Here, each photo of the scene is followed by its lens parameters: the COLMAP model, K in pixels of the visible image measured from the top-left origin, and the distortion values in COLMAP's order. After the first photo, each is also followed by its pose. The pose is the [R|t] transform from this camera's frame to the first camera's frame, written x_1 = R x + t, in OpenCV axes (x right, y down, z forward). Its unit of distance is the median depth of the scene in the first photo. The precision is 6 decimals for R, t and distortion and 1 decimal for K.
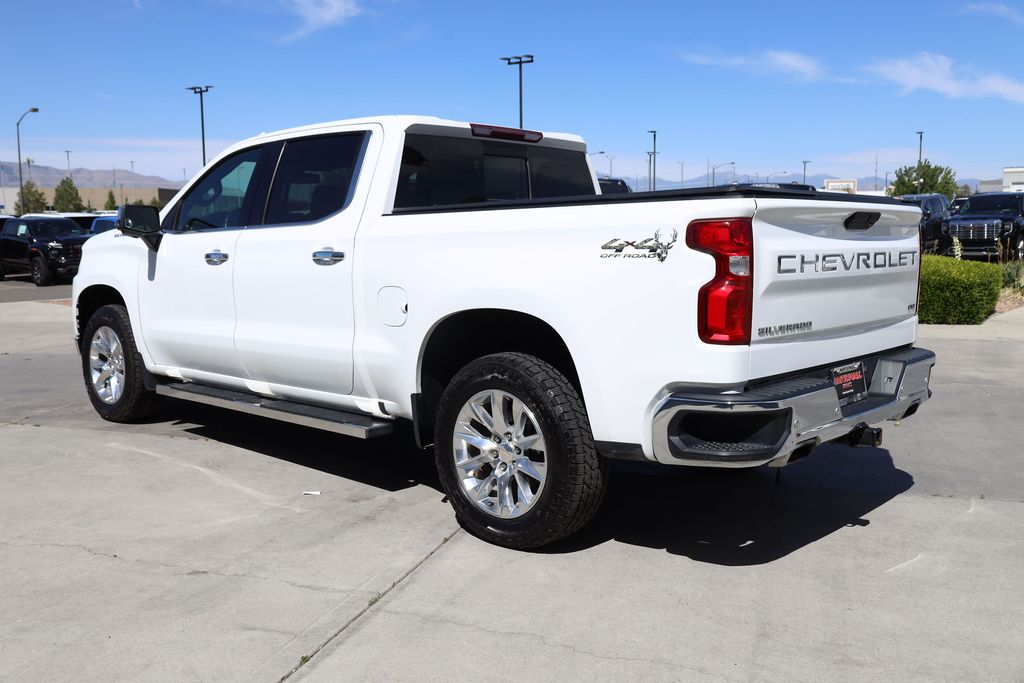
lens RADIAL K [[949.3, 0, 529.5], [0, 949.3, 325.7], [0, 0, 1]] dist [-0.036092, 0.002791]
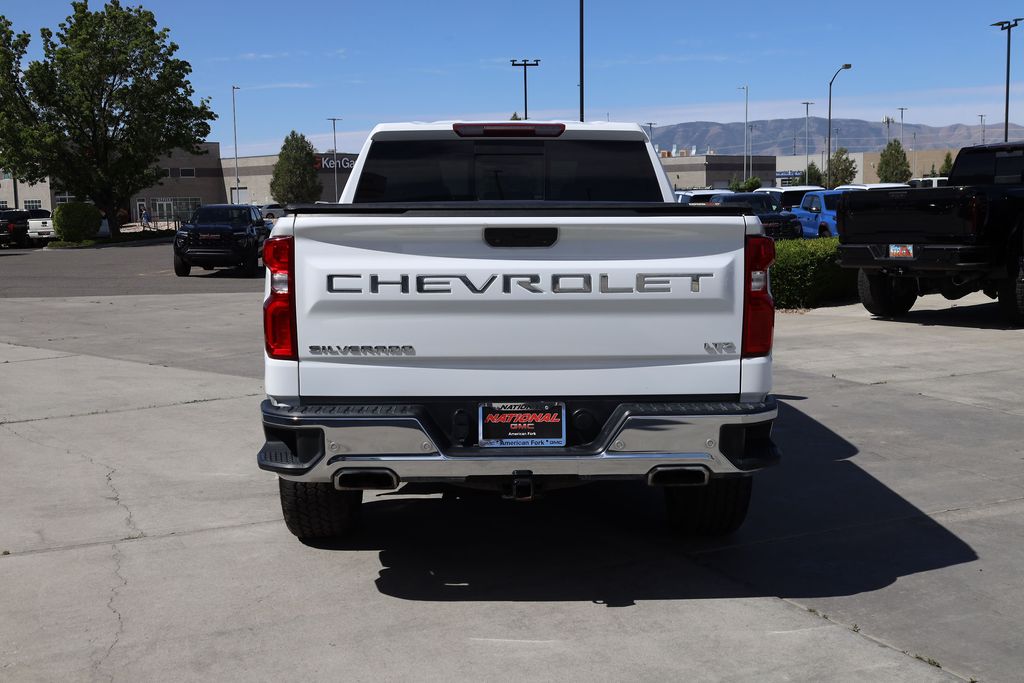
lens RADIAL K [[1176.4, 0, 512.0], [0, 1176.4, 341.5], [0, 0, 1]] dist [-0.006690, -0.025475]
pose [[0.696544, 0.084098, -0.712569, 1.086426], [-0.069584, 0.996344, 0.049570, -0.066803], [0.714132, 0.015055, 0.699849, 0.240050]]
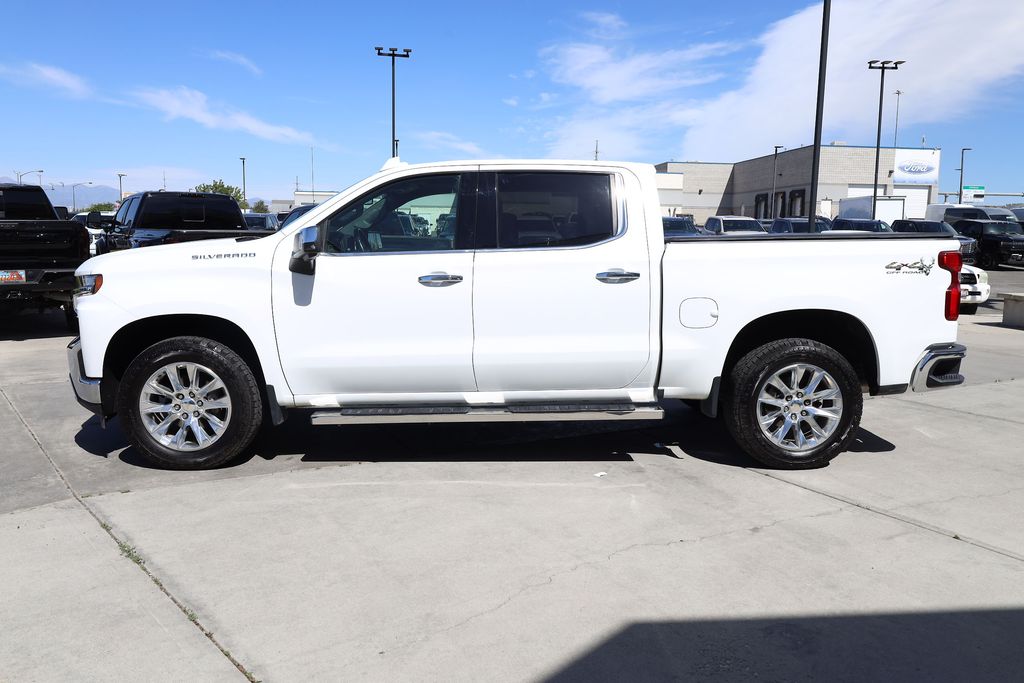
lens RADIAL K [[806.2, 0, 512.0], [0, 806.2, 341.5], [0, 0, 1]] dist [-0.039664, -0.000240]
pose [[0.703602, -0.082086, 0.705838, -1.228744], [0.062485, 0.996605, 0.053613, -0.062738], [-0.707842, 0.006382, 0.706342, 0.438300]]
